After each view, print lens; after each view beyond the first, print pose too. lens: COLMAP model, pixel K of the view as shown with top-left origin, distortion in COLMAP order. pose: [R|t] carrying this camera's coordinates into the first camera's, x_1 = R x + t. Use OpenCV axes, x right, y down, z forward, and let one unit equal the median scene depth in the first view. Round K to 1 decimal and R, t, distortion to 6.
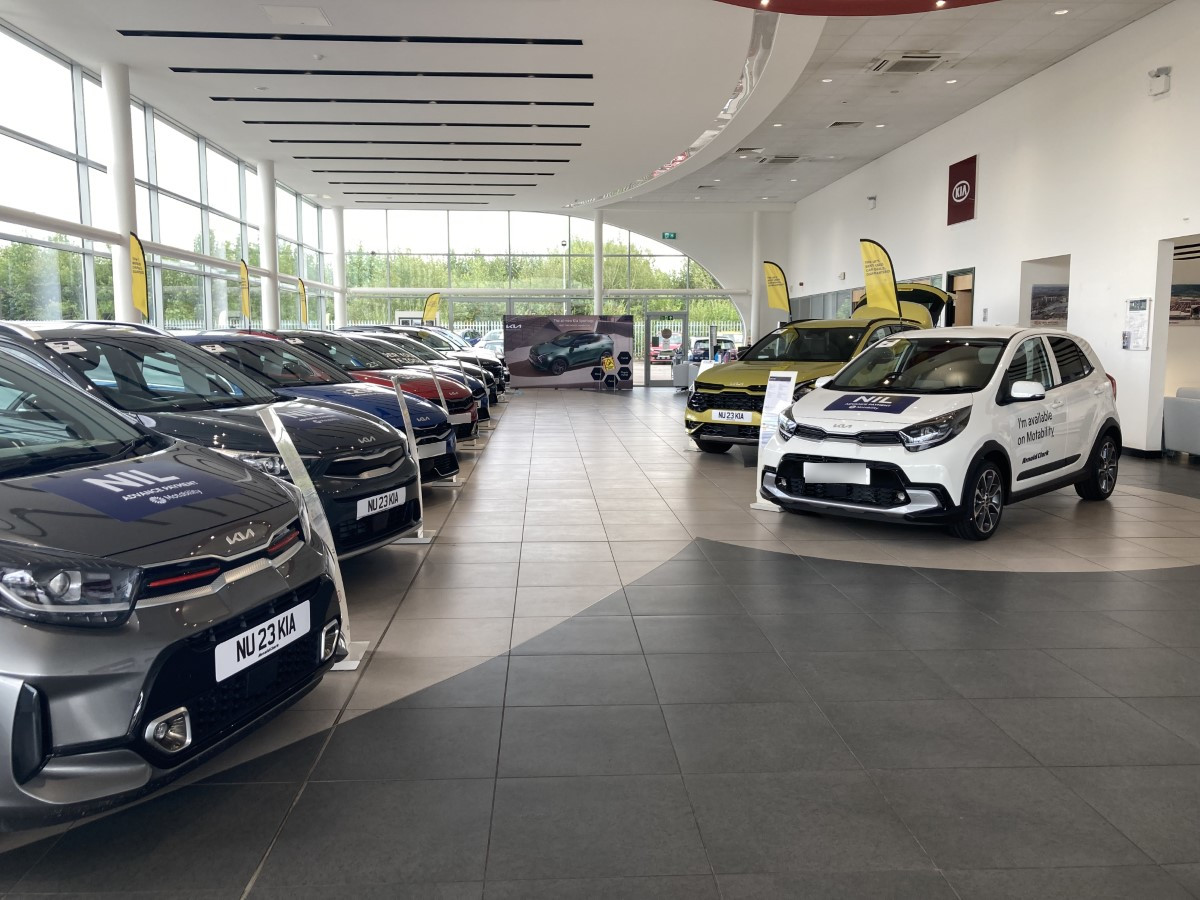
lens RADIAL K [[981.1, 0, 600.7], [0, 981.1, 436.4], [0, 0, 1]] dist [0.030971, 0.000476]
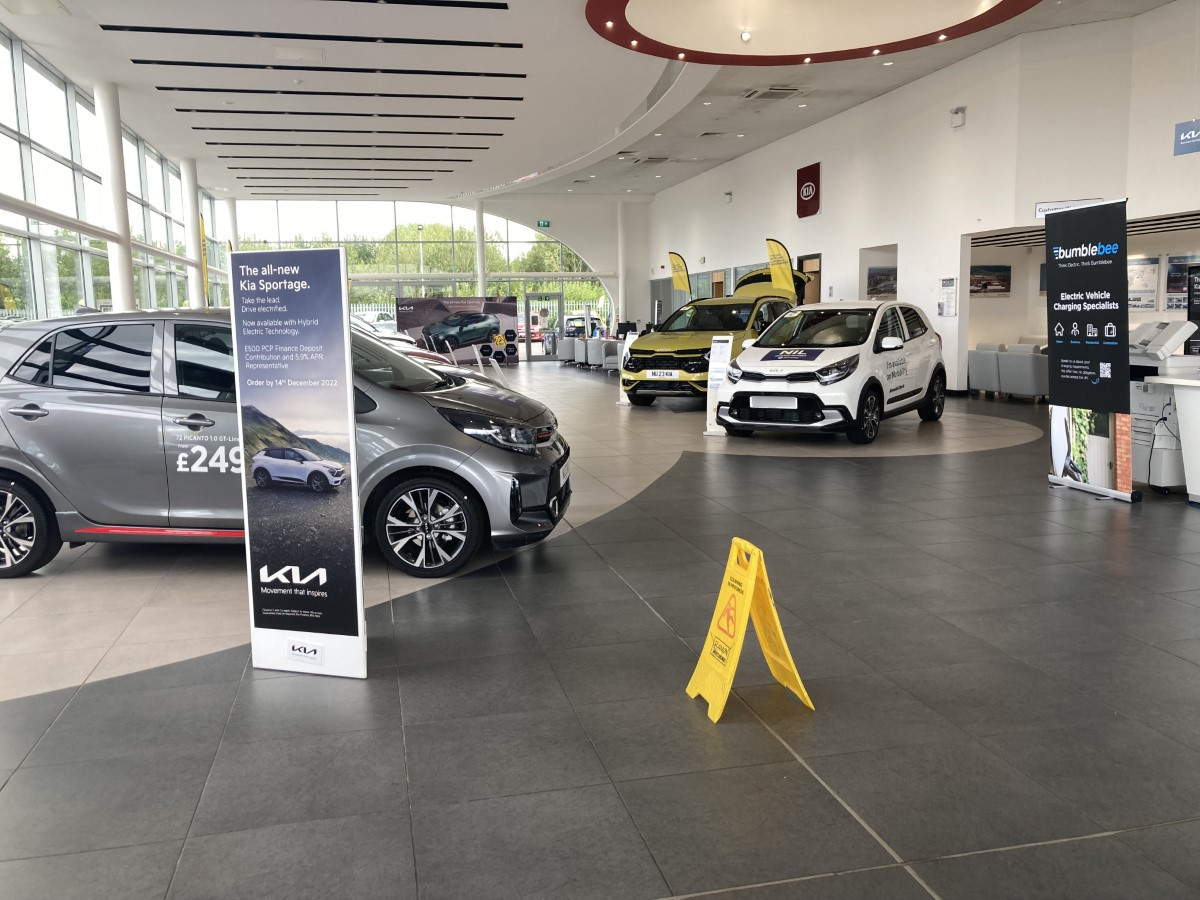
lens RADIAL K [[974.6, 0, 592.1], [0, 974.6, 436.6], [0, 0, 1]] dist [0.044563, -0.041079]
pose [[0.985593, -0.042237, 0.163777, -0.167137], [0.038755, 0.998951, 0.024399, 0.026007], [-0.164636, -0.017700, 0.986196, -0.246138]]
